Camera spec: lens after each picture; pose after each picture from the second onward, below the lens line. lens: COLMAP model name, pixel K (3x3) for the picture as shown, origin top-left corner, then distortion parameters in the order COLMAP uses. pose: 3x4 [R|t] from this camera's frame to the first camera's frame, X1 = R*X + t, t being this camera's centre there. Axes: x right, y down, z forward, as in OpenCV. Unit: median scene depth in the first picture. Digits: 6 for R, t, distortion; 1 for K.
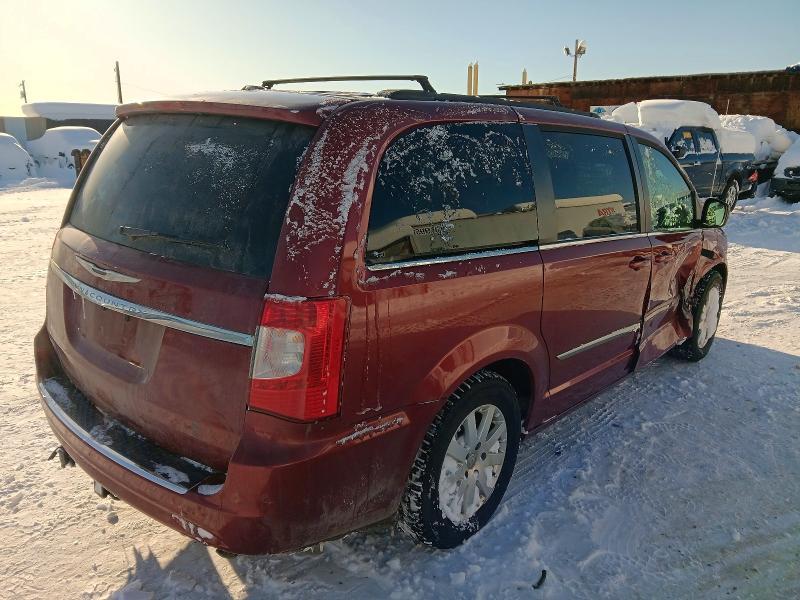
lens RADIAL K [[639.7, 0, 389.1], [0, 639.7, 299.5], [0, 0, 1]] dist [0.004147, 0.002858]
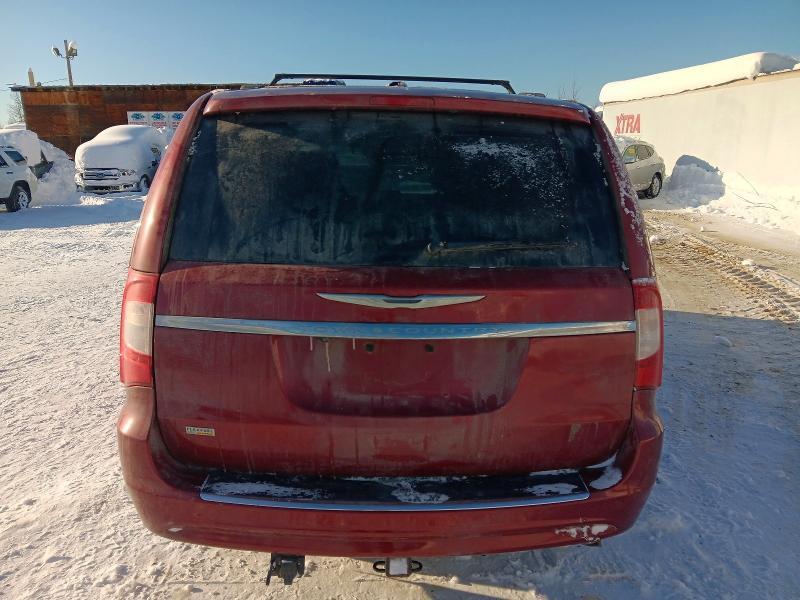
lens RADIAL K [[639.7, 0, 389.1], [0, 639.7, 299.5], [0, 0, 1]] dist [0.004147, 0.002858]
pose [[0.726521, -0.181350, 0.662782, -0.103586], [0.187426, 0.980271, 0.062770, -0.010357], [-0.661089, 0.078619, 0.746177, 0.040506]]
